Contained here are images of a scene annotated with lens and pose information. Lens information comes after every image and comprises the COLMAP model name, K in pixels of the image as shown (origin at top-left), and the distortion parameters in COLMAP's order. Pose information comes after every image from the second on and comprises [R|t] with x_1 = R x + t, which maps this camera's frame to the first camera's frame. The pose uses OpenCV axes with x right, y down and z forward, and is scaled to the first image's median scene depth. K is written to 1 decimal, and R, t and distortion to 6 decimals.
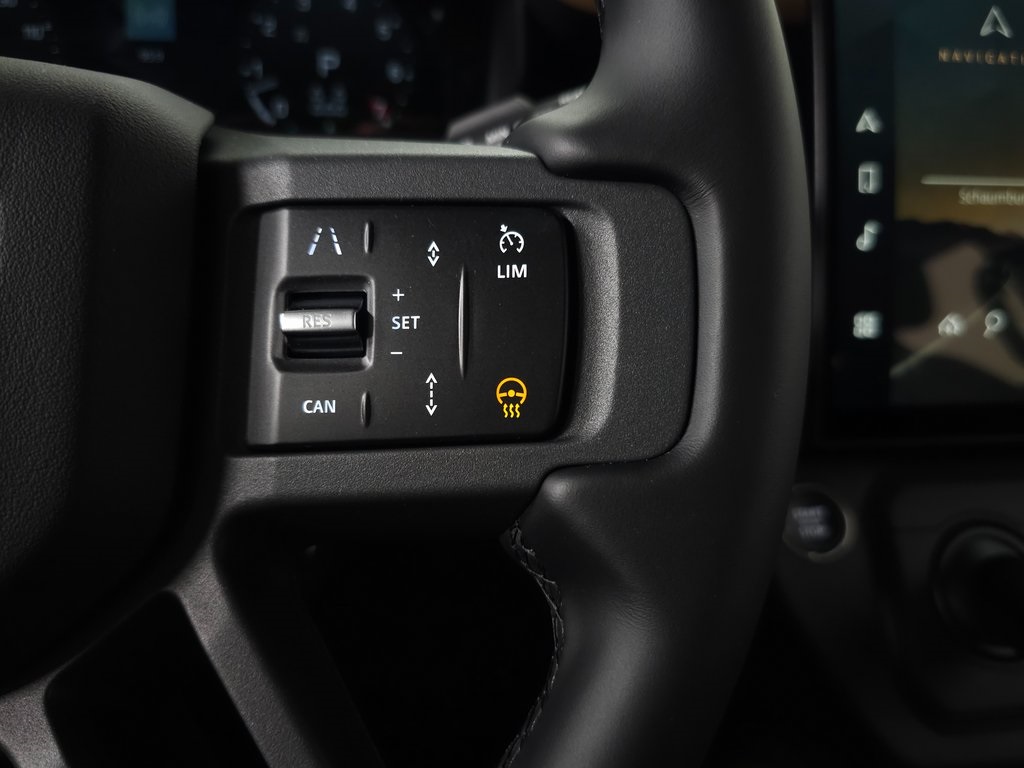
lens RADIAL K [[835.7, 0, 531.9], [0, 835.7, 386.4], [0, 0, 1]] dist [-0.009691, -0.010775]
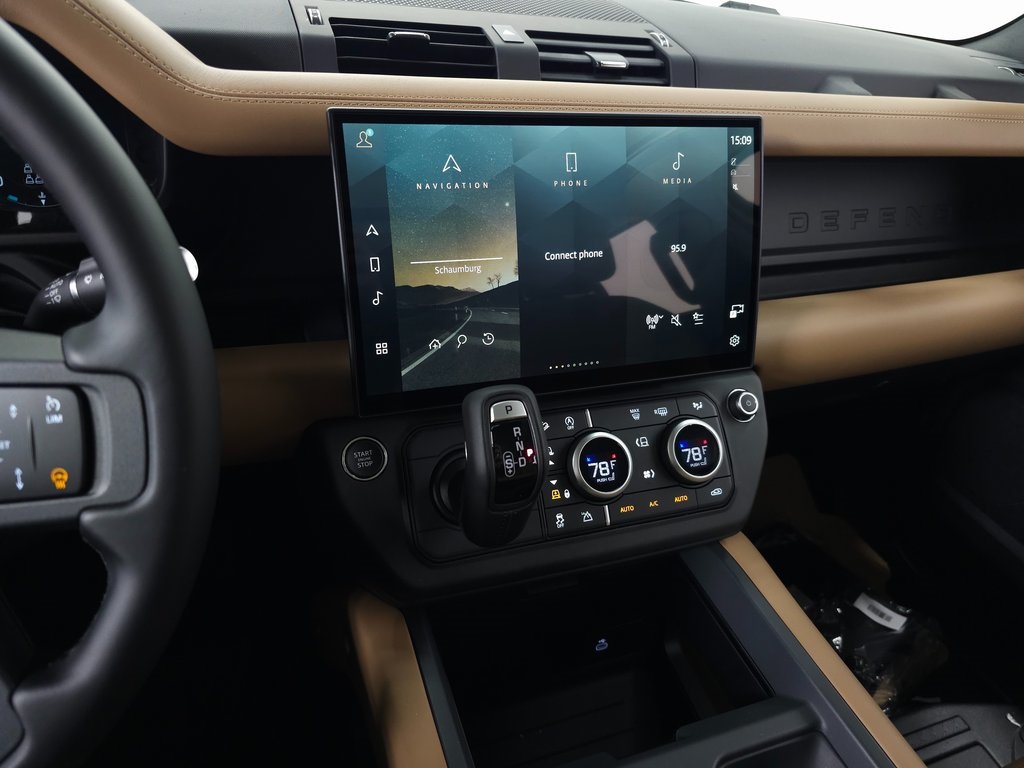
lens RADIAL K [[698.1, 0, 518.4], [0, 698.1, 375.2], [0, 0, 1]] dist [0.045979, -0.055873]
pose [[0.977992, -0.063888, 0.198620, 0.740033], [0.030556, 0.985558, 0.166558, -0.482498], [-0.206392, -0.156823, 0.965820, -0.894585]]
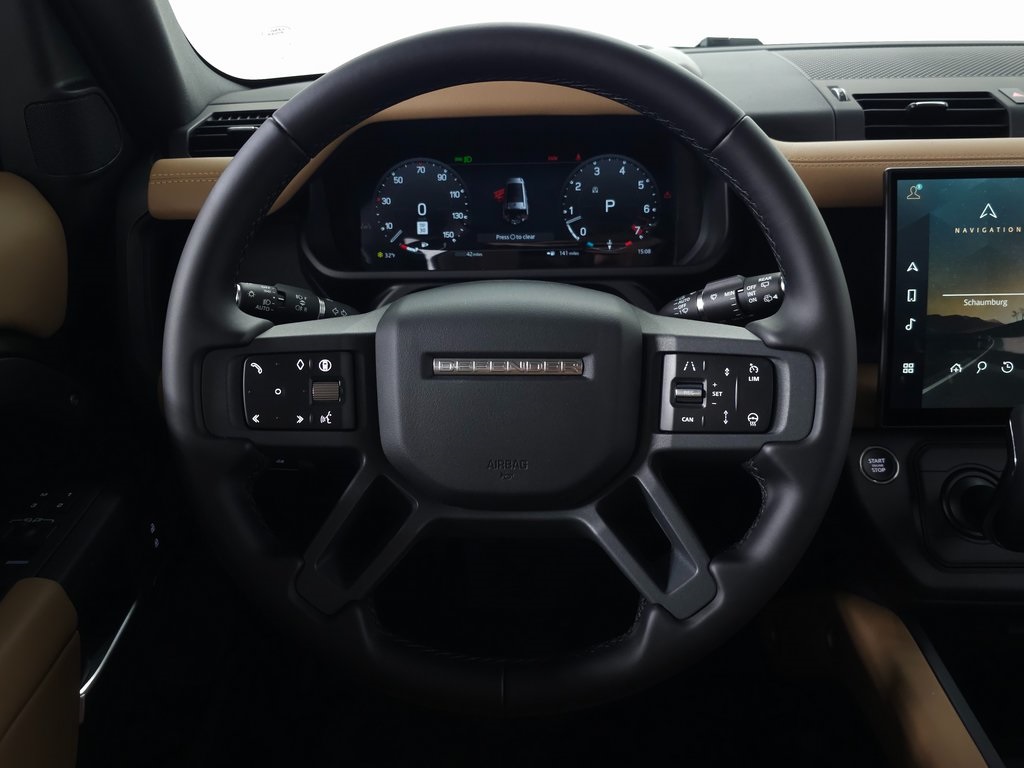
lens RADIAL K [[793.1, 0, 509.7], [0, 793.1, 375.8], [0, 0, 1]] dist [0.033534, -0.043305]
pose [[0.983765, 0.018904, -0.178466, -0.374066], [-0.008800, 0.998322, 0.057239, -0.298201], [0.179248, -0.054739, 0.982280, -1.995230]]
